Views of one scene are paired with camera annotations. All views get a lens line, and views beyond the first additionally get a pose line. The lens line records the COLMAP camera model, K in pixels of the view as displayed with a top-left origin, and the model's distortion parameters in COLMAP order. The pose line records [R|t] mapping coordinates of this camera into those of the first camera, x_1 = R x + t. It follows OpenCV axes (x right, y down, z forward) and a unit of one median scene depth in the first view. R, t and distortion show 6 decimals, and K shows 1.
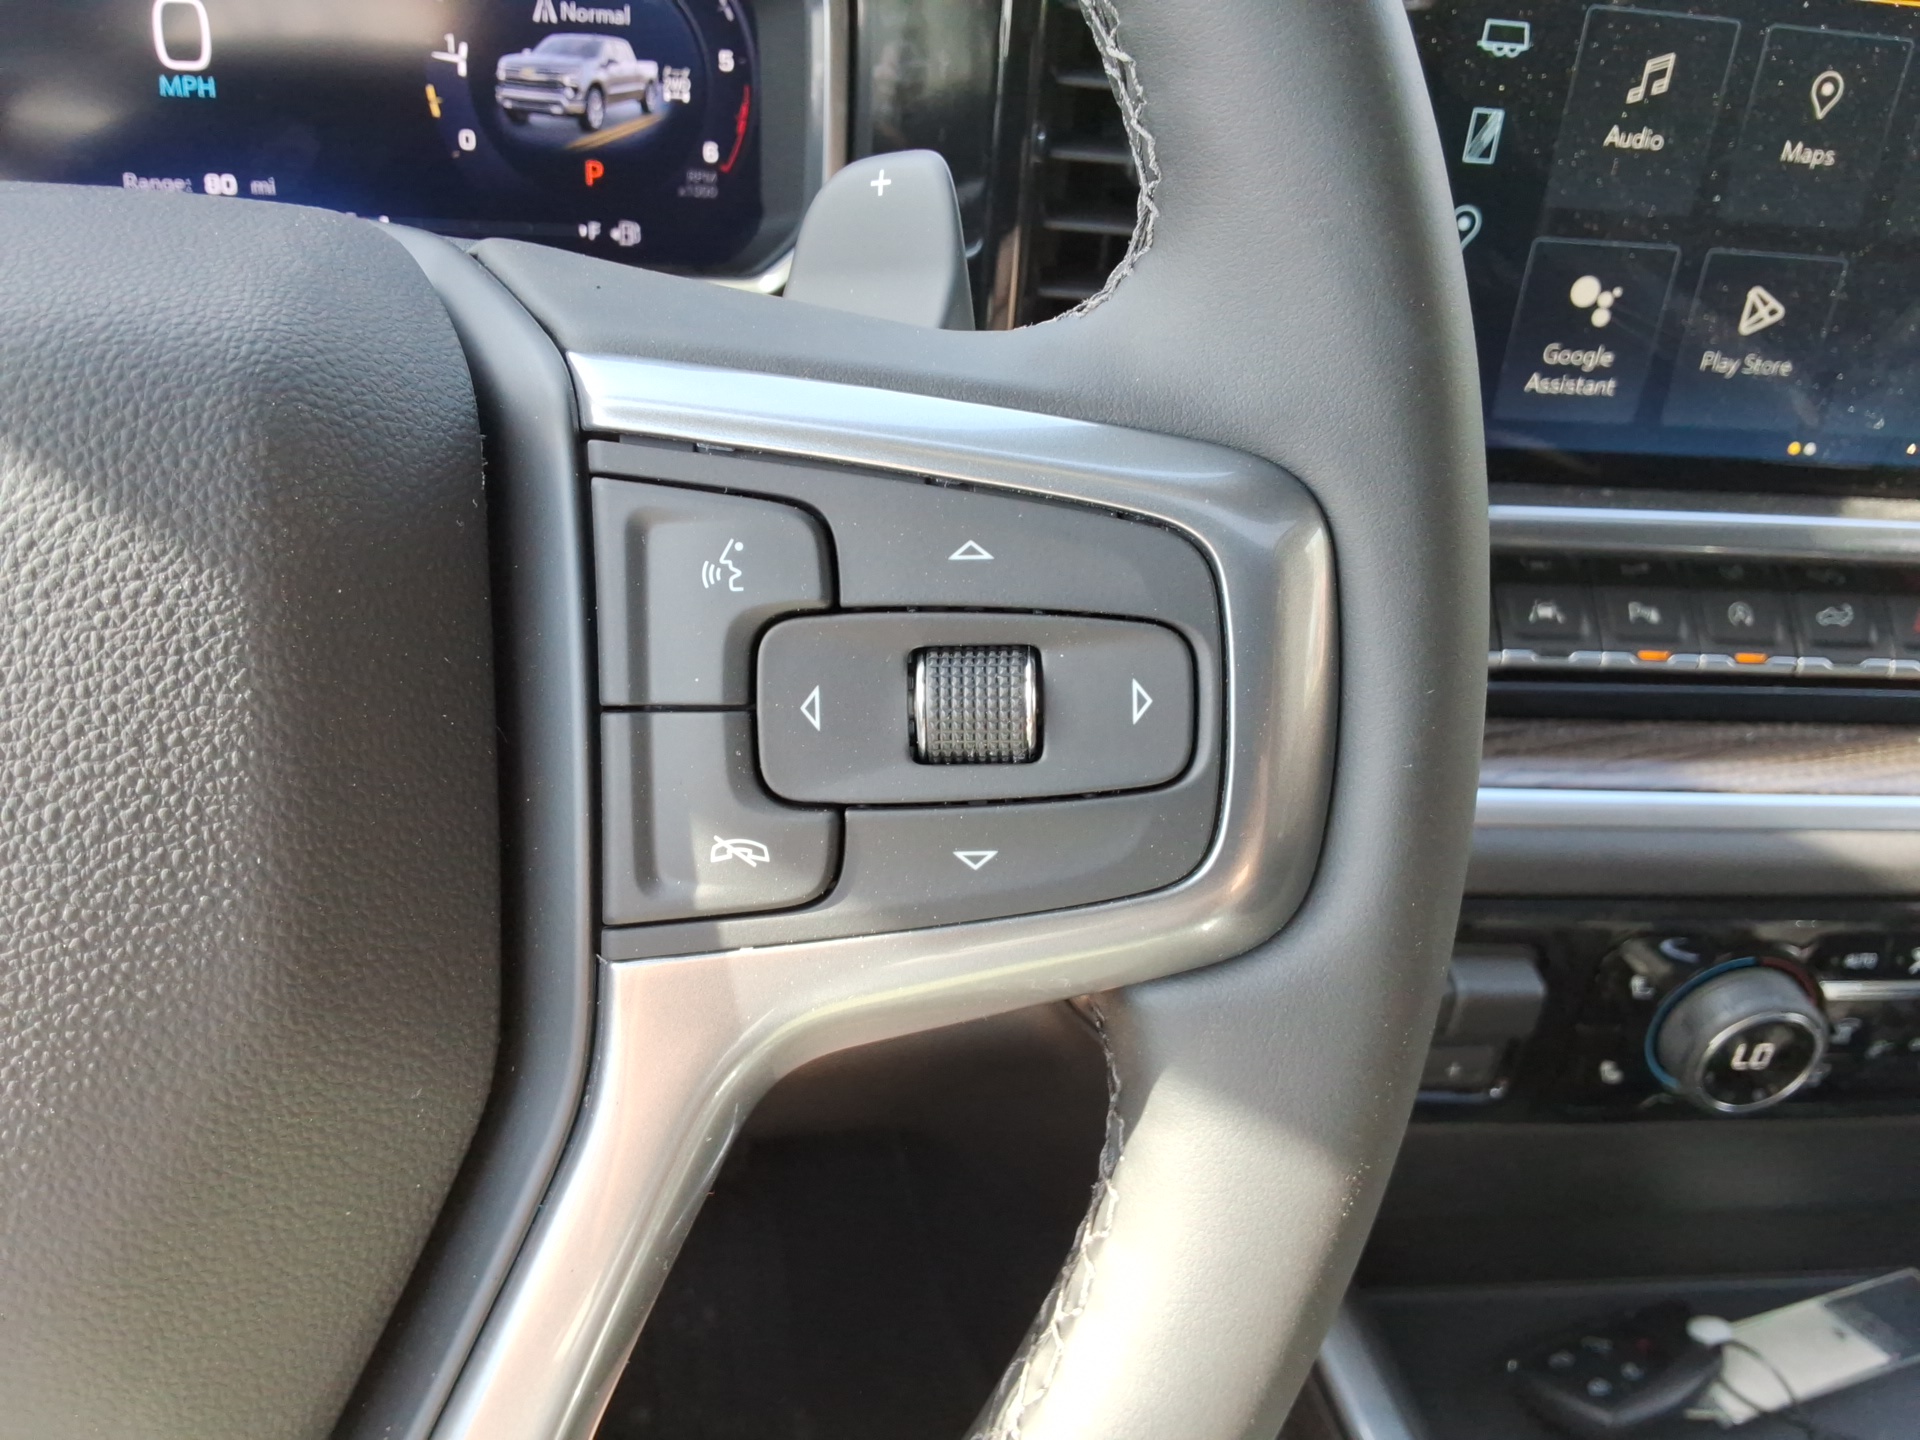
lens RADIAL K [[1568.8, 0, 953.4], [0, 1568.8, 698.0], [0, 0, 1]] dist [0.078836, -0.144992]
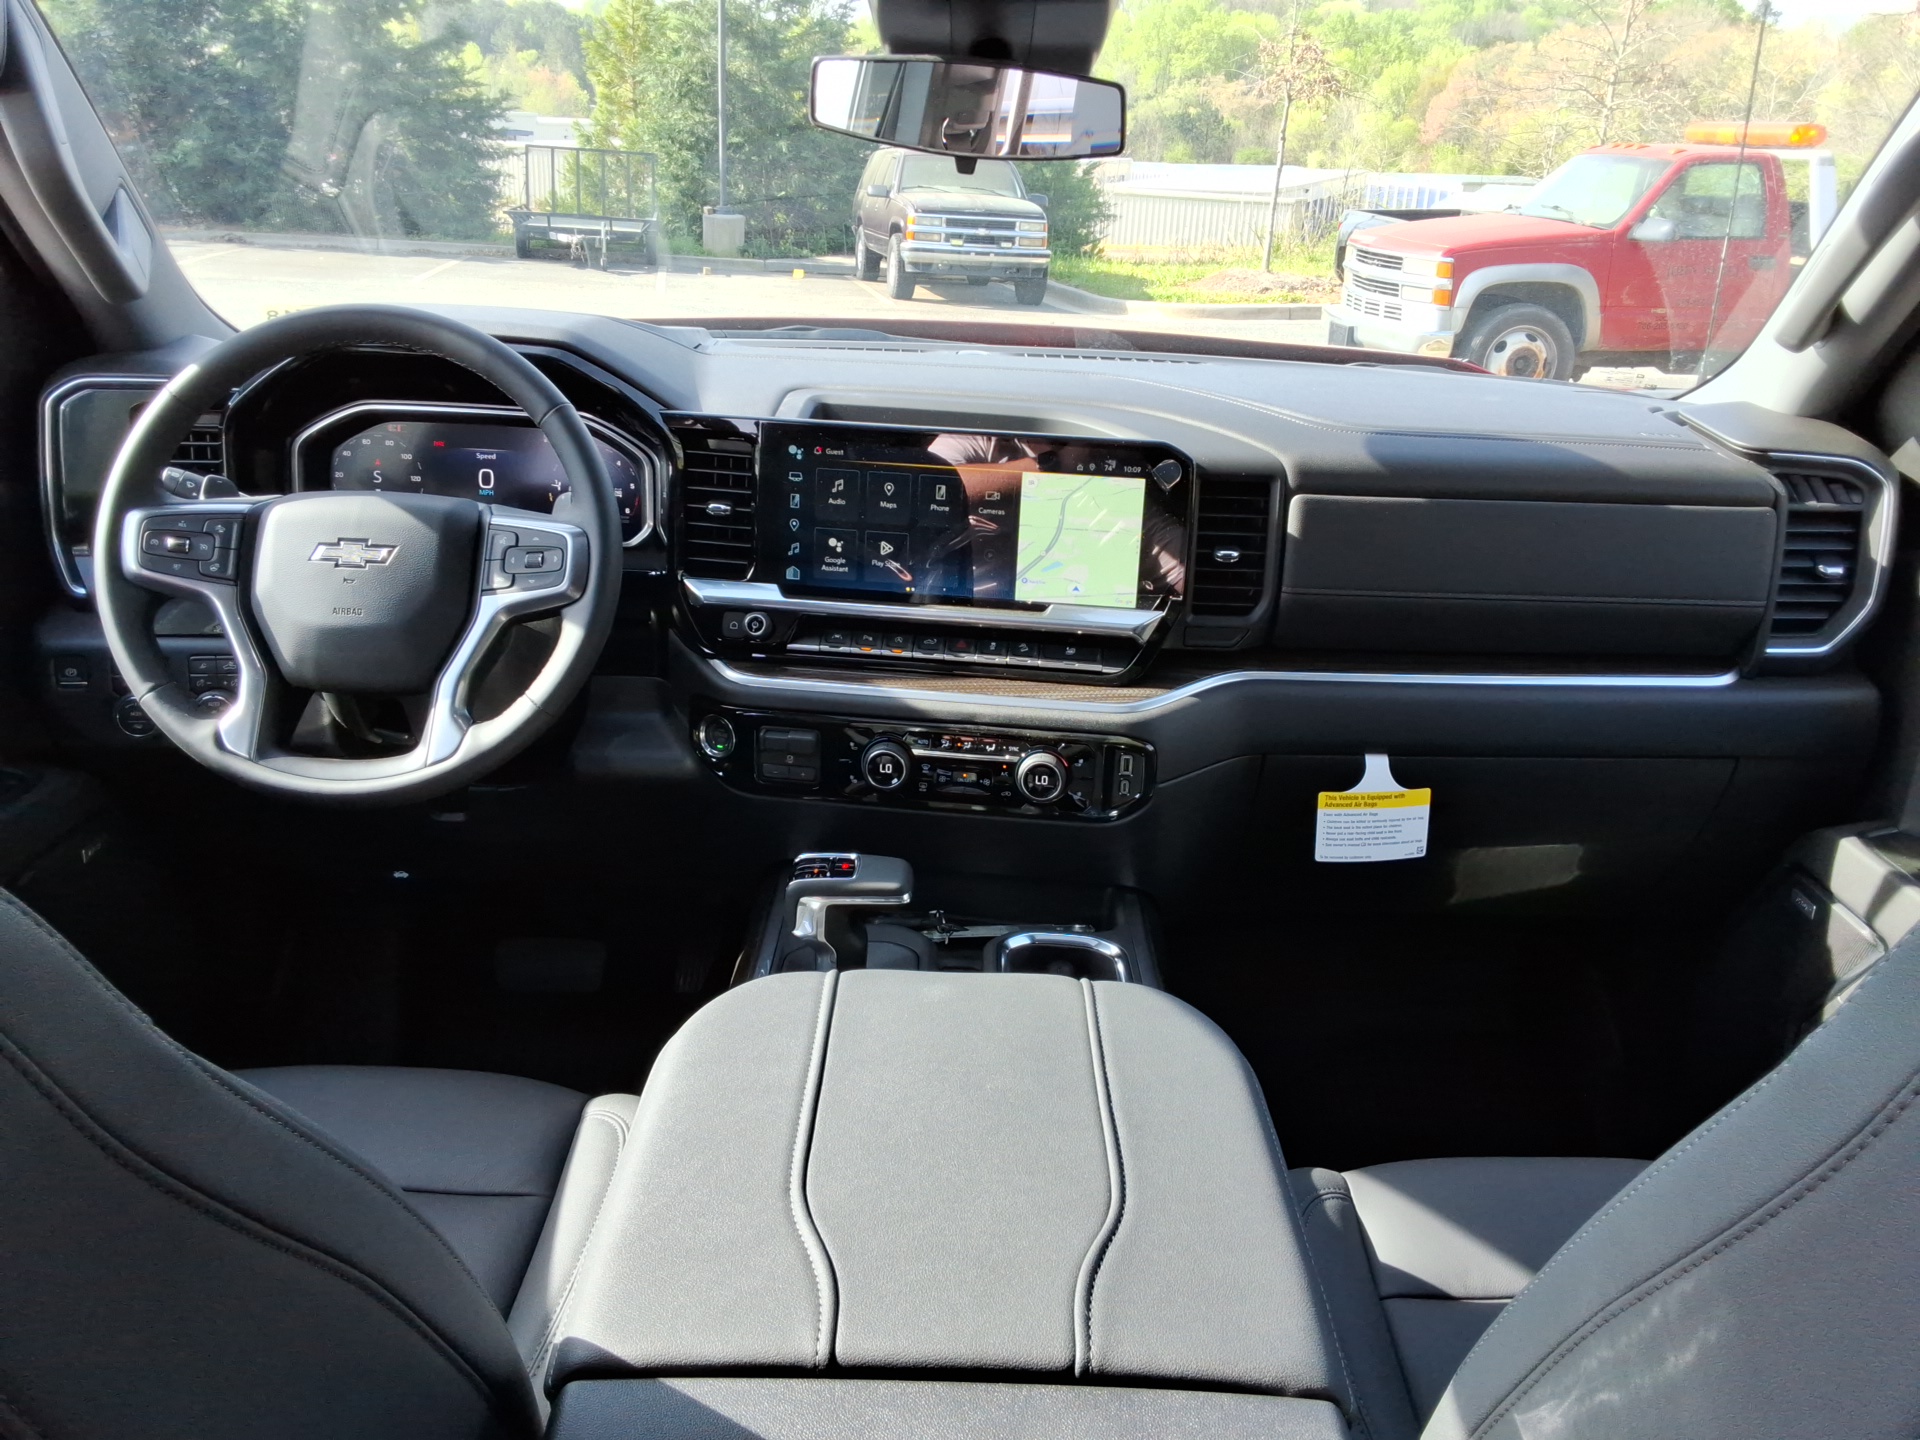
lens RADIAL K [[1542.2, 0, 966.3], [0, 1542.2, 687.9], [0, 0, 1]] dist [0.143435, -0.263476]
pose [[0.974649, 0.016888, -0.223103, 1.444552], [-0.076614, 0.962056, -0.261874, 0.931712], [0.210215, 0.272328, 0.938961, -2.082441]]
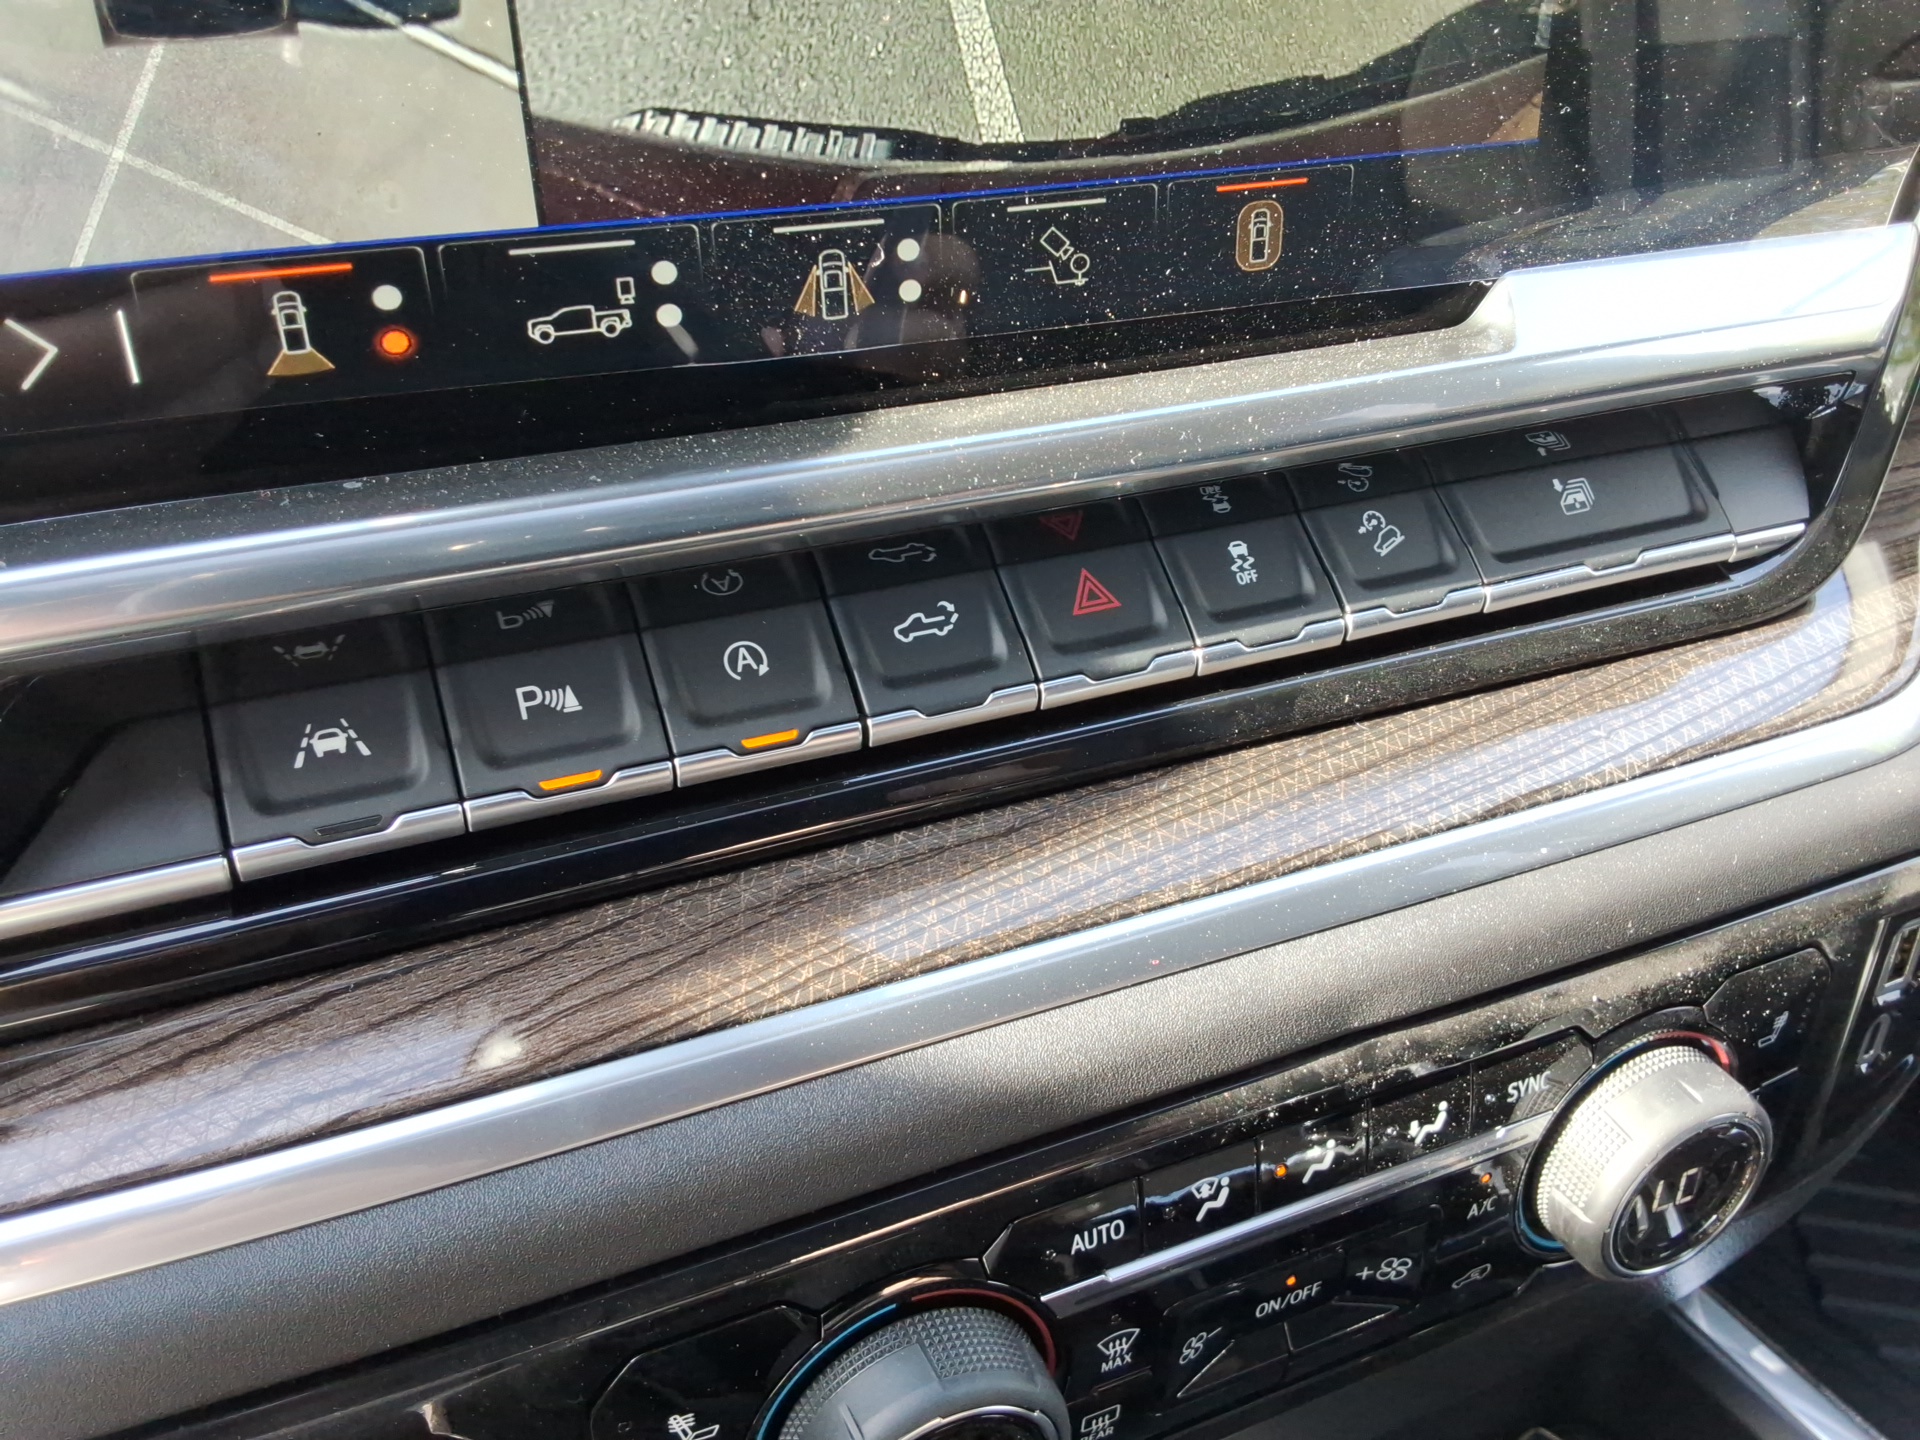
lens RADIAL K [[1542.2, 0, 966.3], [0, 1542.2, 687.9], [0, 0, 1]] dist [0.143435, -0.263476]
pose [[0.952291, -0.217901, 0.213686, 0.487322], [0.221438, 0.975145, 0.007543, -0.033190], [-0.210018, 0.040135, 0.976873, 0.512248]]
